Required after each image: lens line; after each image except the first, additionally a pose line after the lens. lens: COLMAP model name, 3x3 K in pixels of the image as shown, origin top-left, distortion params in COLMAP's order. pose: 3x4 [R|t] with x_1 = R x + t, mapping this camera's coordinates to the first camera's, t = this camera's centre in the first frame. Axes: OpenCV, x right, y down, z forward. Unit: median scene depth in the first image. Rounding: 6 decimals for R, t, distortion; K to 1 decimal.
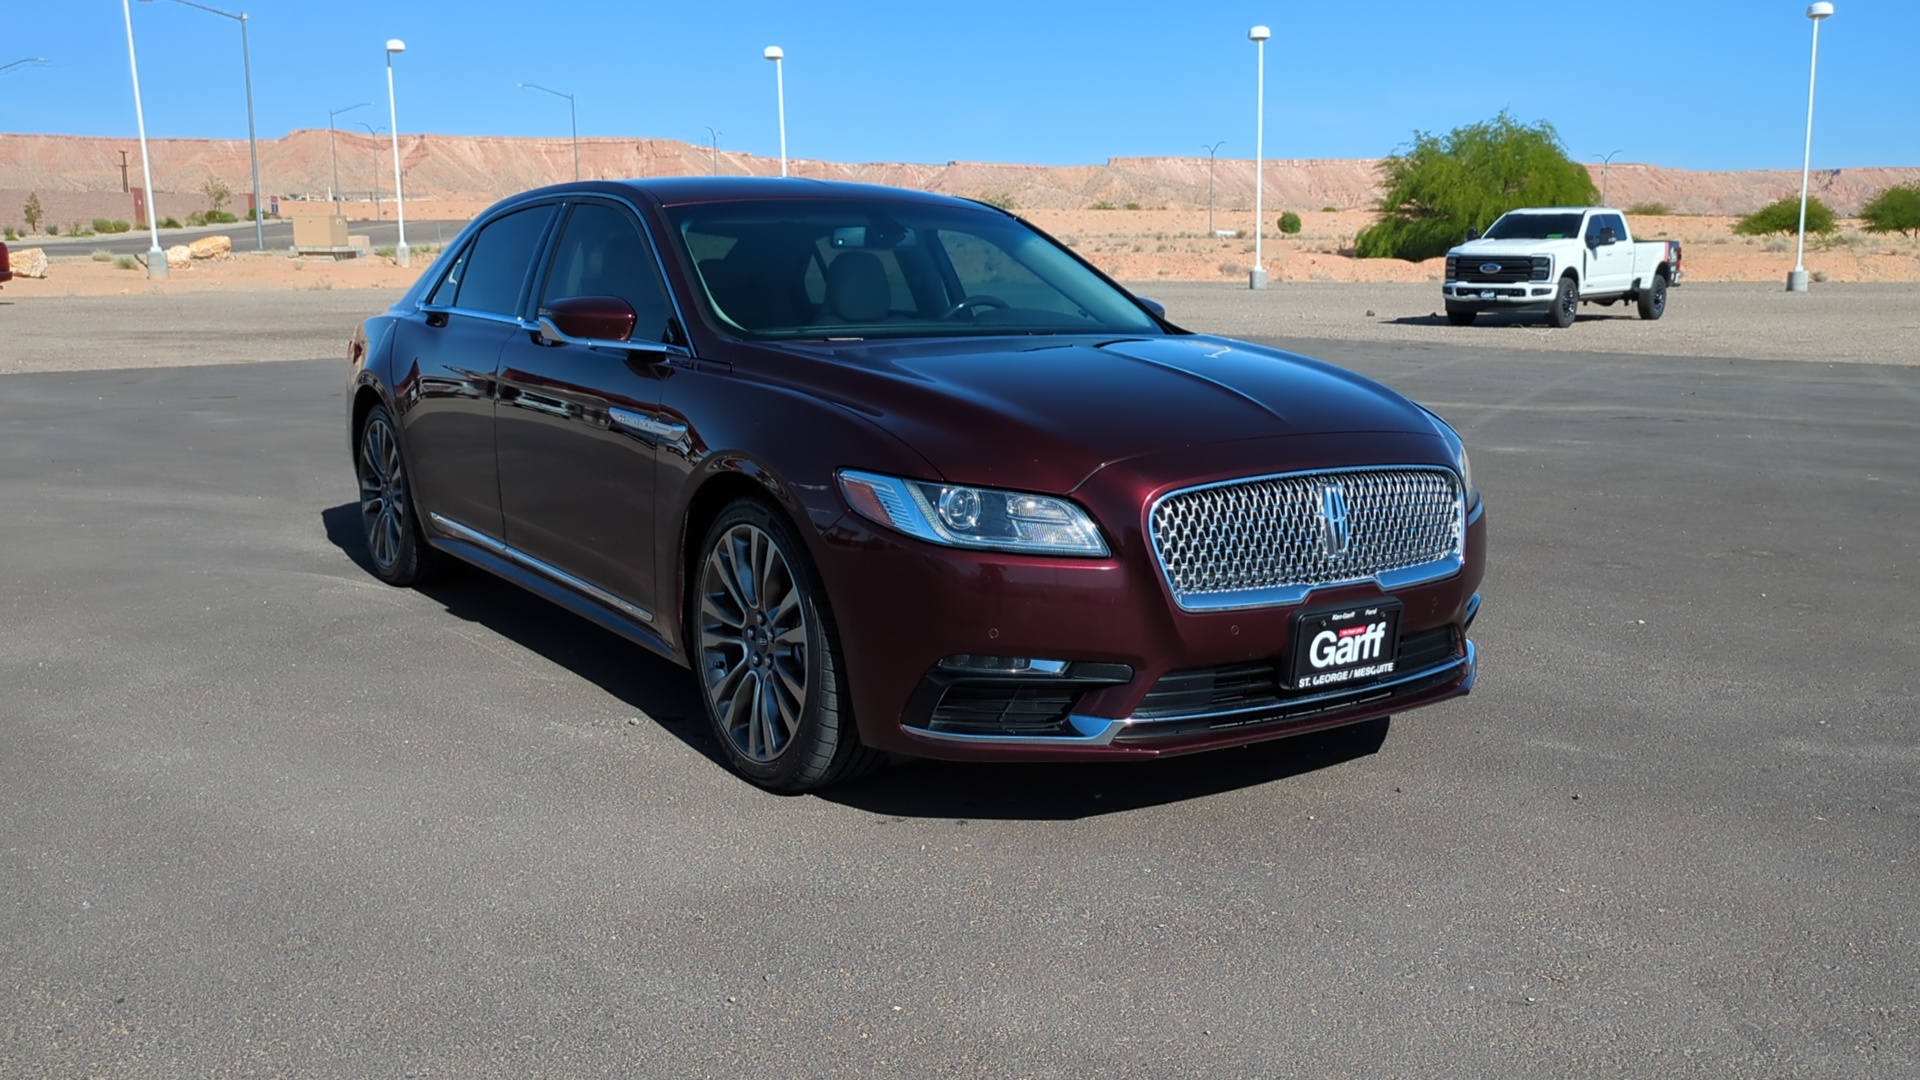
lens RADIAL K [[1641.4, 0, 964.6], [0, 1641.4, 550.7], [0, 0, 1]] dist [0.069619, -0.082484]
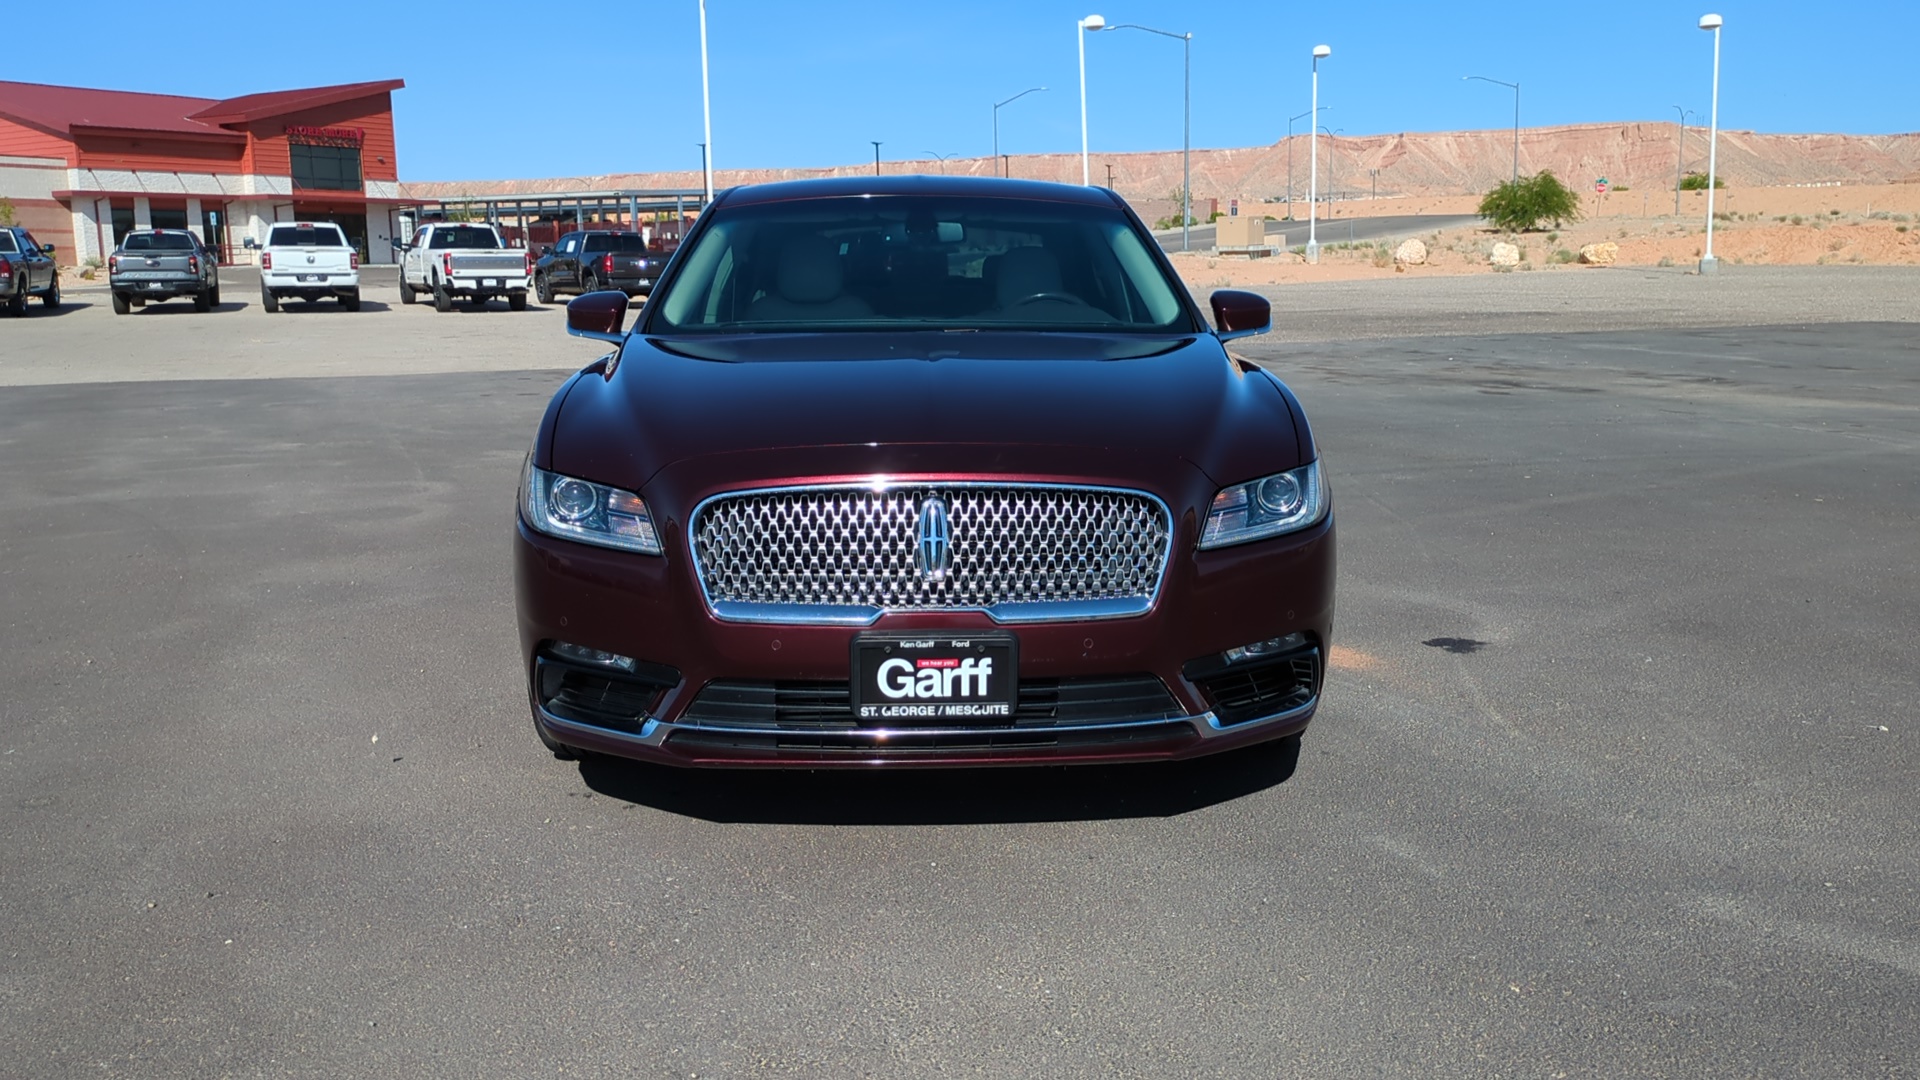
lens RADIAL K [[1641.4, 0, 977.0], [0, 1641.4, 545.0], [0, 0, 1]] dist [0.069619, -0.082484]
pose [[0.846504, 0.079117, -0.526470, 0.708848], [-0.079301, 0.996602, 0.022260, -0.036511], [0.526442, 0.022906, 0.849902, 0.241097]]
